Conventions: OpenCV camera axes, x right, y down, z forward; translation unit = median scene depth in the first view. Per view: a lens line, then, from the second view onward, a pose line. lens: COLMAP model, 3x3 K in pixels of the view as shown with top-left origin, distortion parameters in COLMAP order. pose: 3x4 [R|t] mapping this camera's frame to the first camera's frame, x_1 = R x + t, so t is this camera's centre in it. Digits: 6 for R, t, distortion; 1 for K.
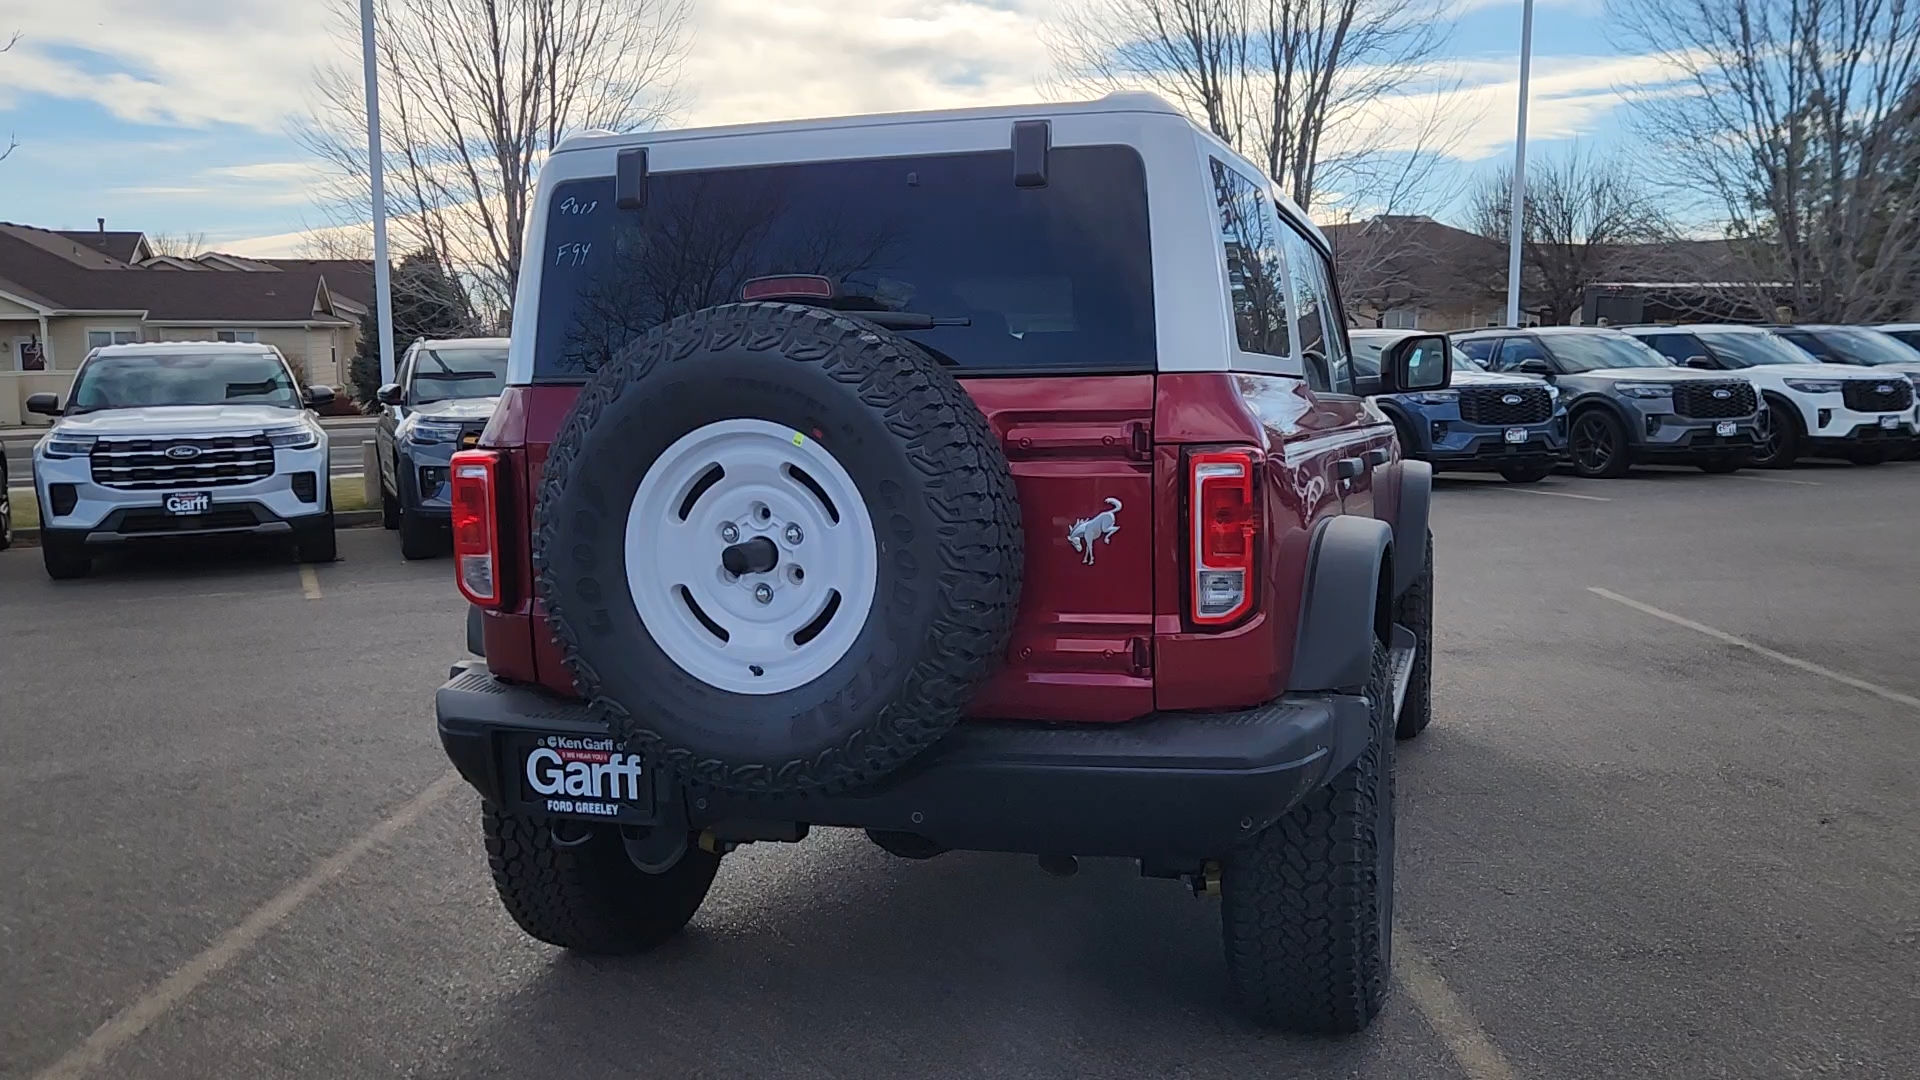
lens RADIAL K [[1640.1, 0, 937.3], [0, 1640.1, 508.4], [0, 0, 1]] dist [0.037599, -0.024392]
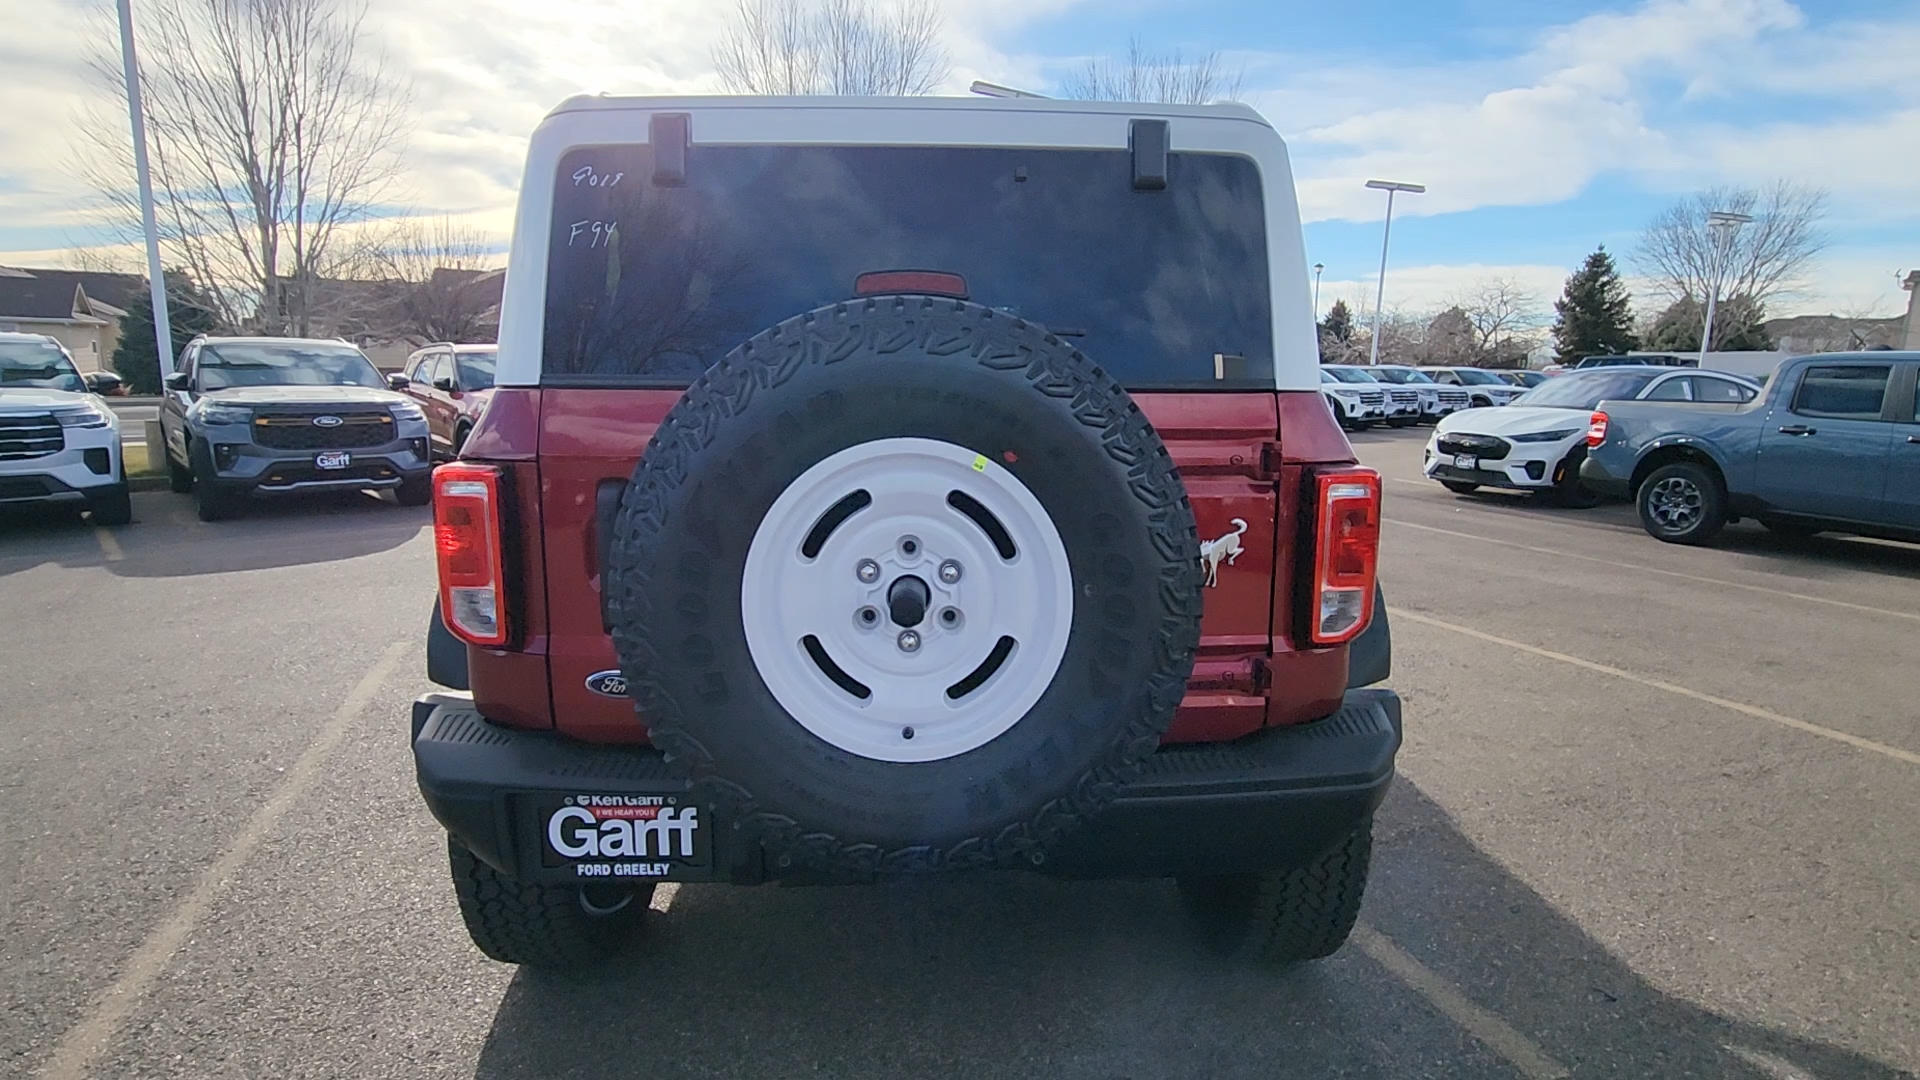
lens RADIAL K [[1025.6, 0, 962.0], [0, 1025.6, 525.9], [0, 0, 1]] dist [0.005476, 0.000567]
pose [[0.940240, -0.022585, 0.339763, -0.227585], [0.002436, 0.998219, 0.059613, -0.034868], [-0.340504, -0.055223, 0.938620, 0.429766]]
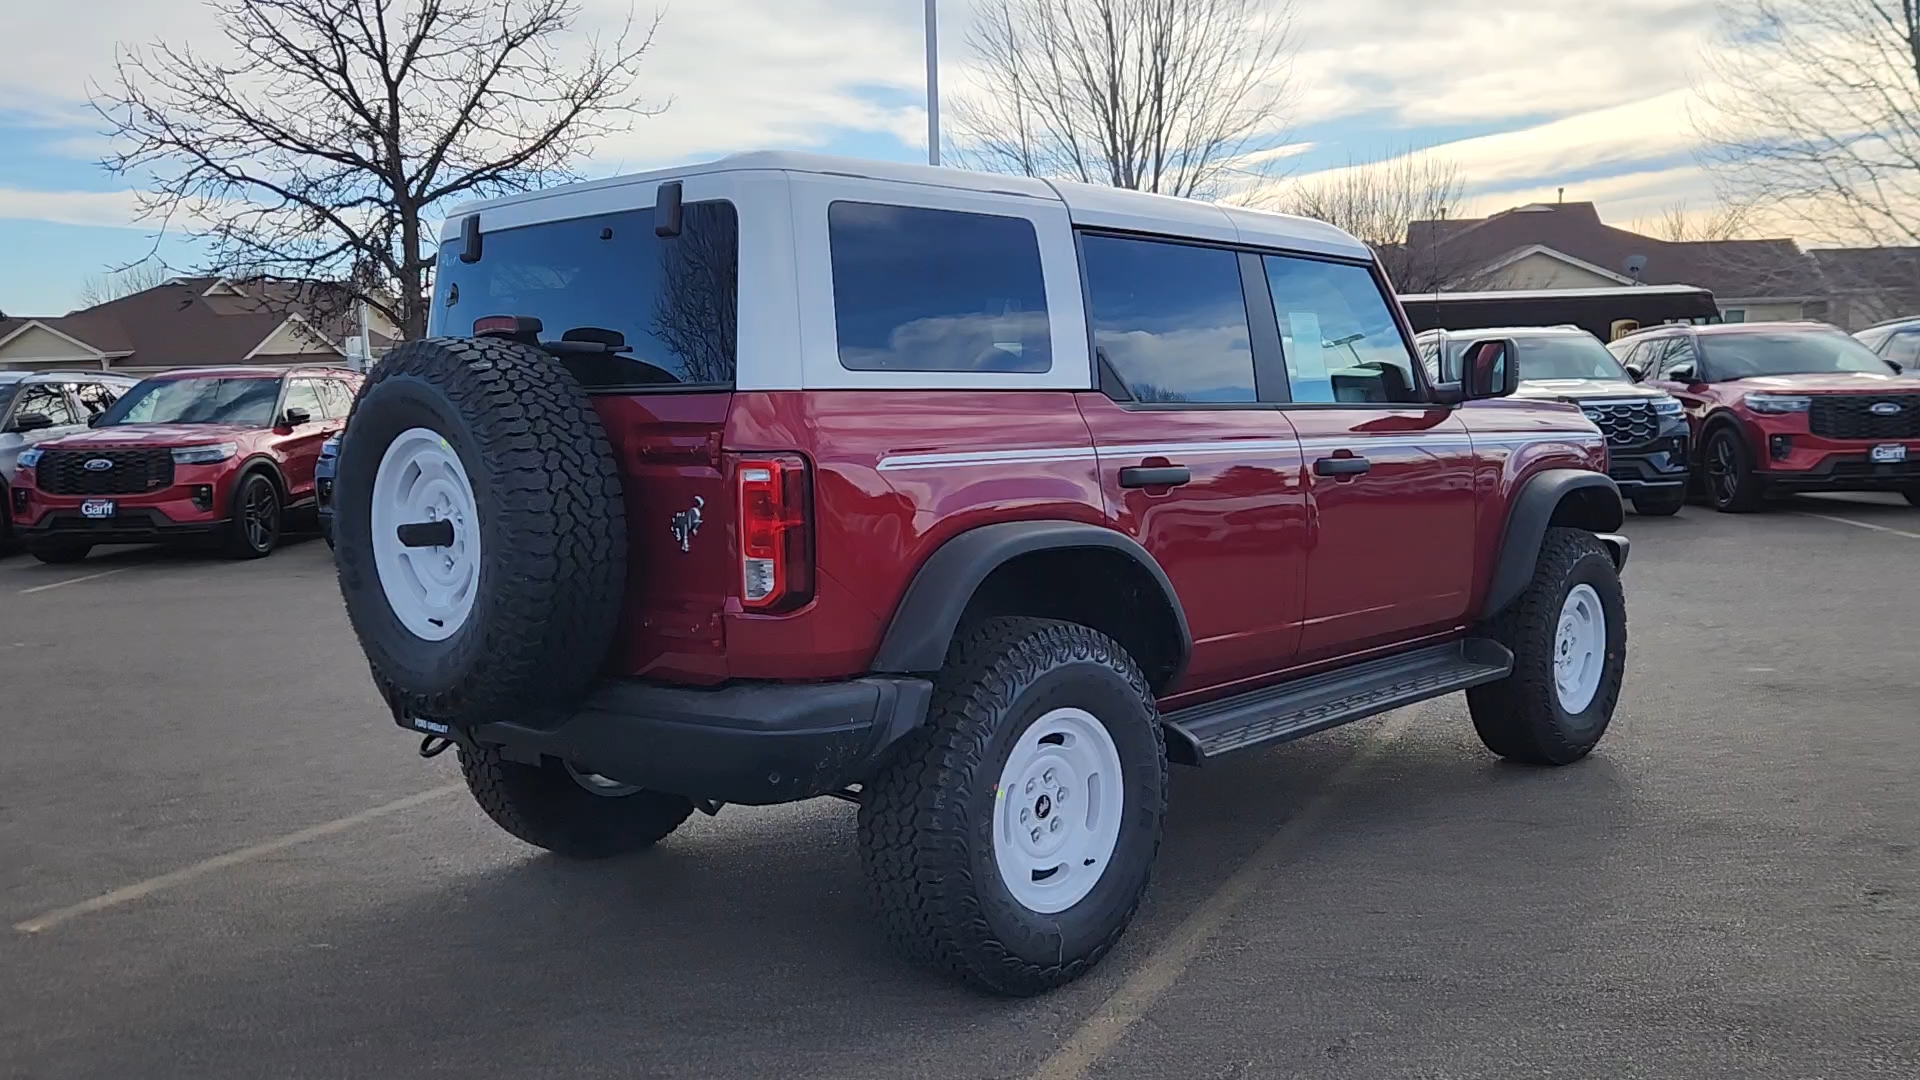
lens RADIAL K [[1640.1, 0, 955.0], [0, 1640.1, 516.8], [0, 0, 1]] dist [0.037599, -0.024392]
pose [[0.912172, 0.034632, -0.408341, 0.681408], [-0.032045, 0.999400, 0.013179, -0.011958], [0.408553, 0.001064, 0.912734, -0.012322]]
